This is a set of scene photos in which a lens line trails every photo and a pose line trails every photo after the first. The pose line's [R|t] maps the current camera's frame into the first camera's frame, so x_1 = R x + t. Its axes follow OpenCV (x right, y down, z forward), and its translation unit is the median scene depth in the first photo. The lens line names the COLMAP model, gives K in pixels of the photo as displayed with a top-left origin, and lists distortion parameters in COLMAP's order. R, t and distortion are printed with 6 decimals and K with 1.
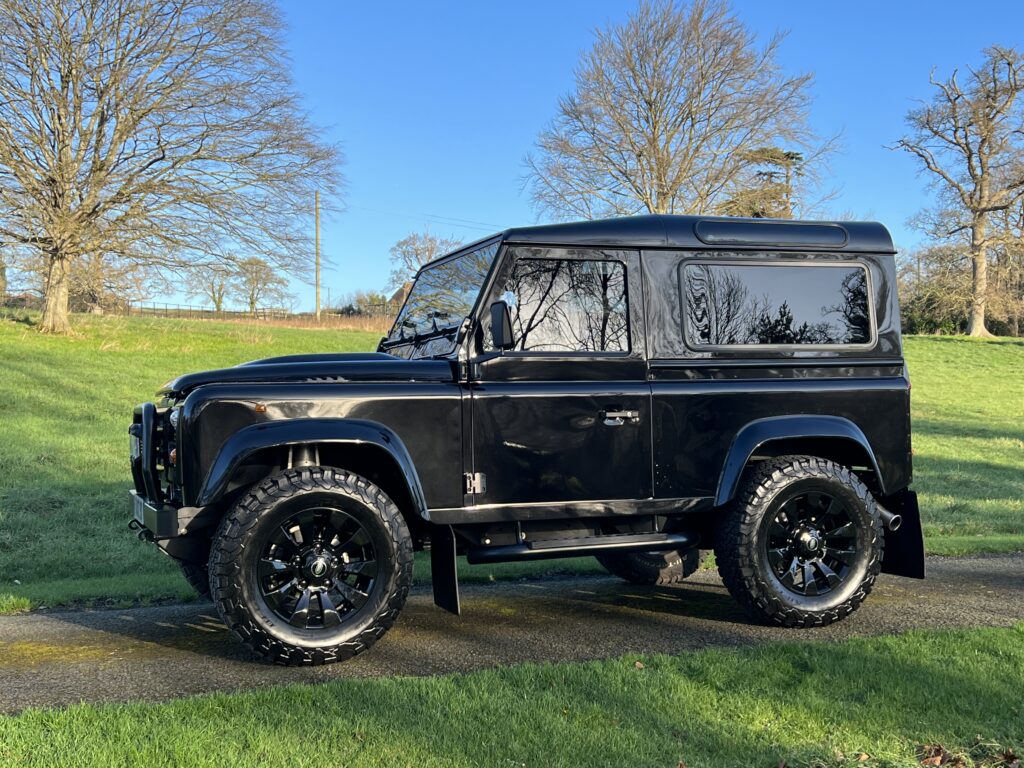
lens RADIAL K [[1255.5, 0, 512.0], [0, 1255.5, 384.0], [0, 0, 1]] dist [0.123338, -0.002233]
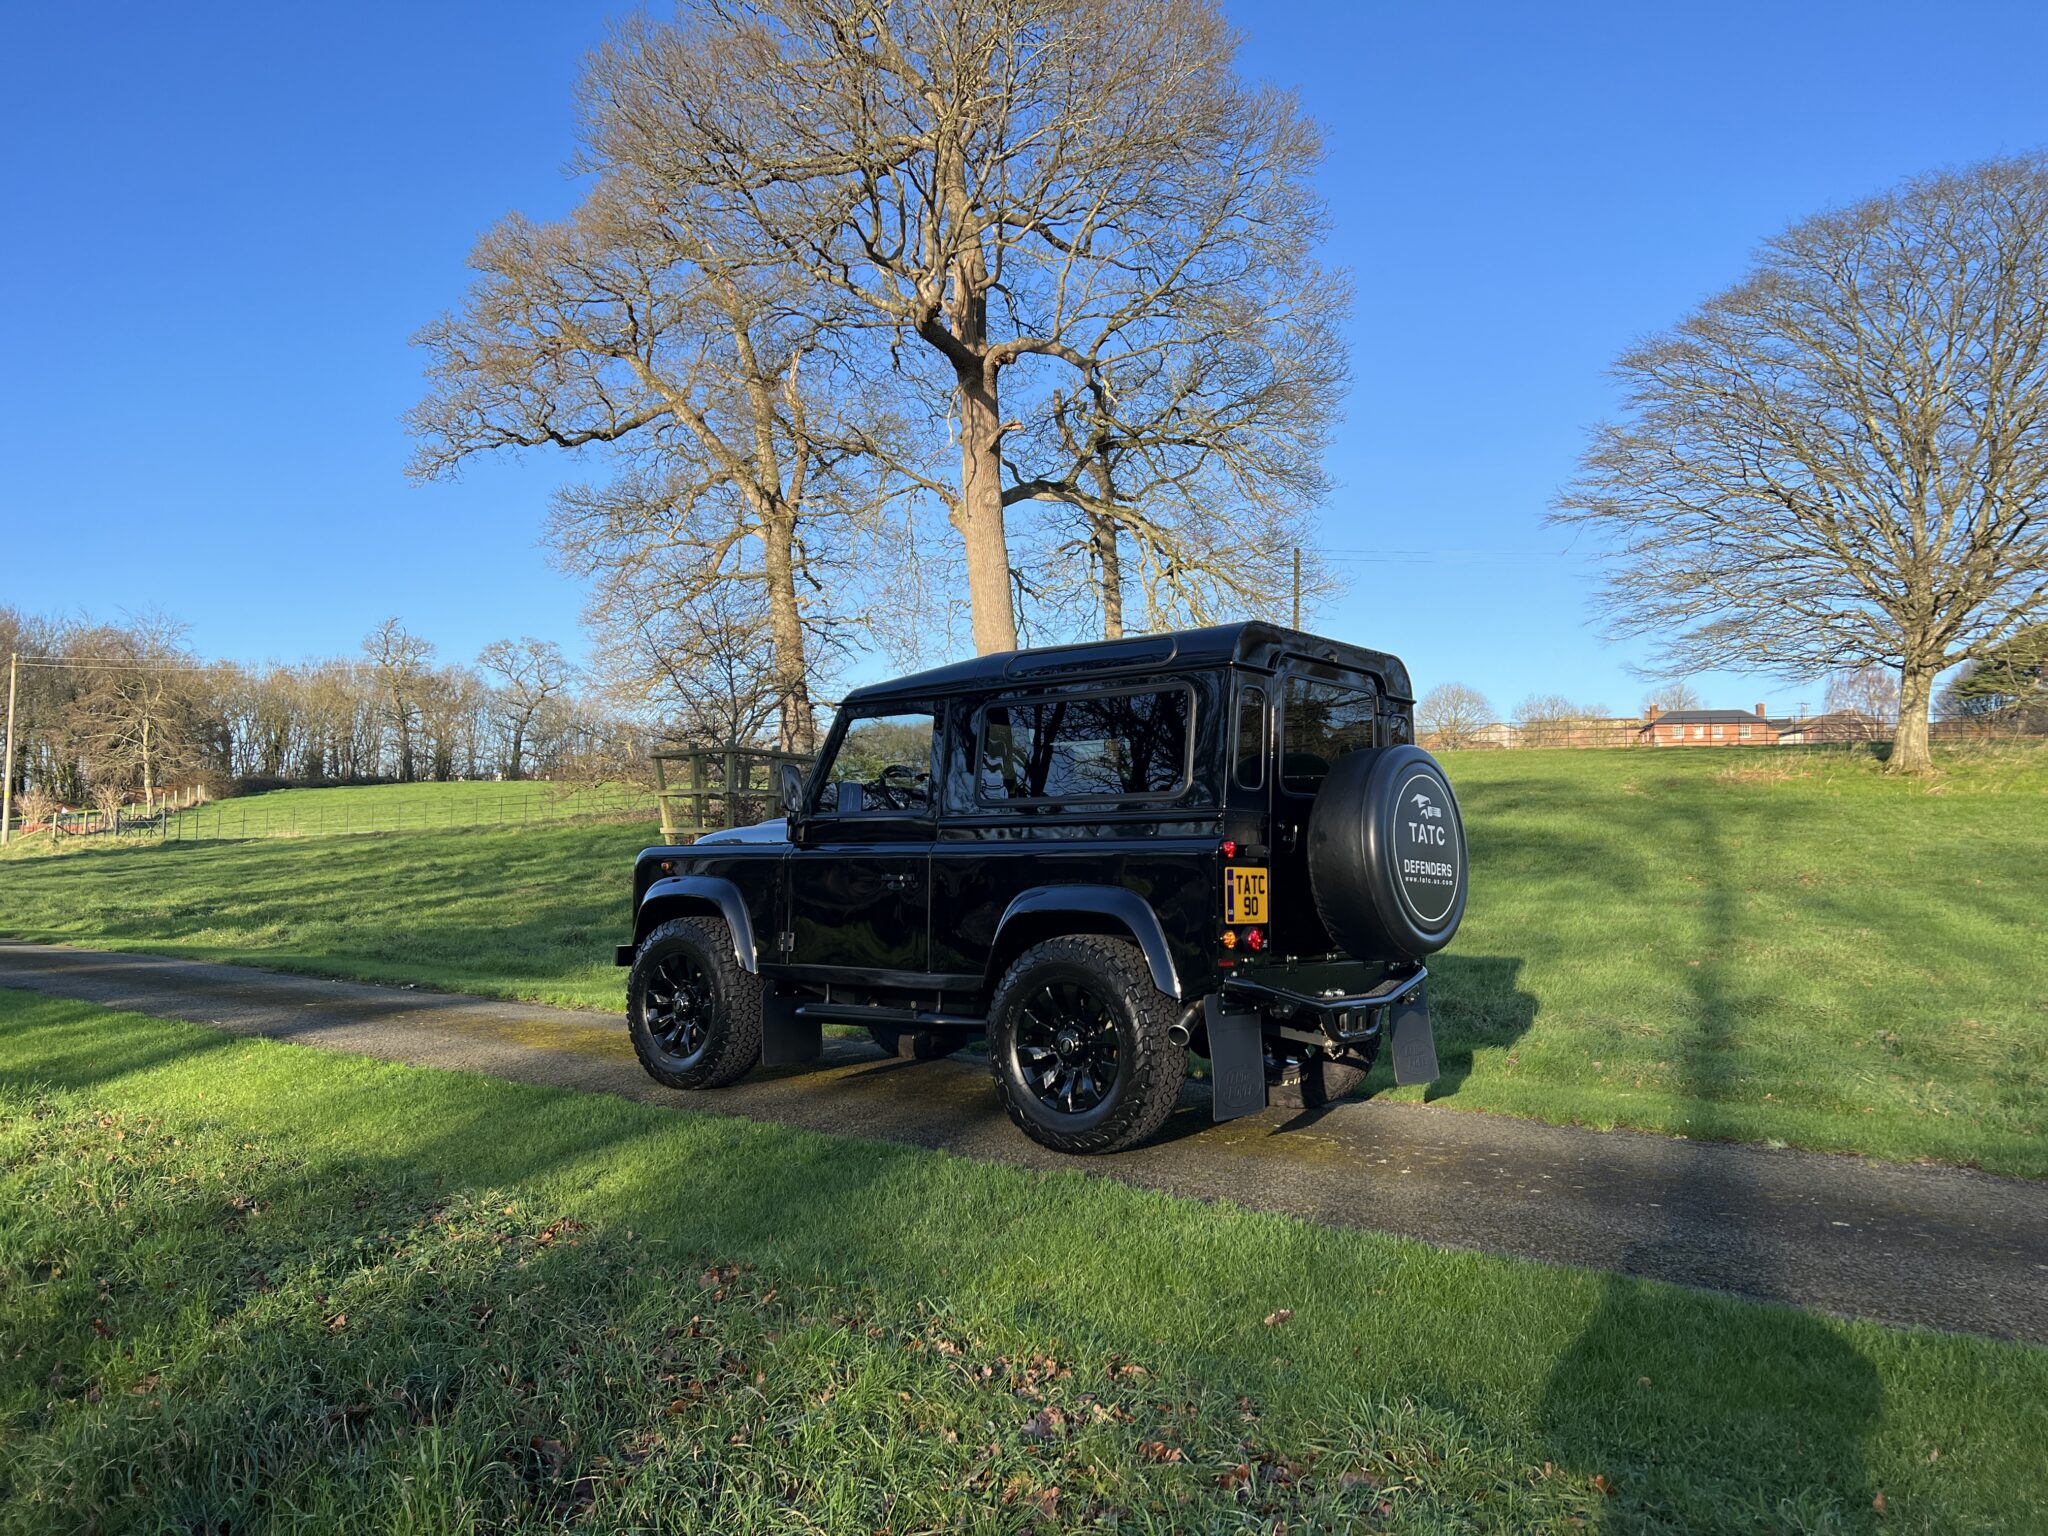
lens RADIAL K [[1542.1, 0, 1024.0], [0, 1542.1, 768.0], [0, 0, 1]] dist [0.077741, -0.078275]
pose [[0.474094, -0.042263, -0.879460, 1.139840], [0.002419, 0.998906, -0.046700, -0.004525], [0.880471, 0.020013, 0.473677, 0.552975]]
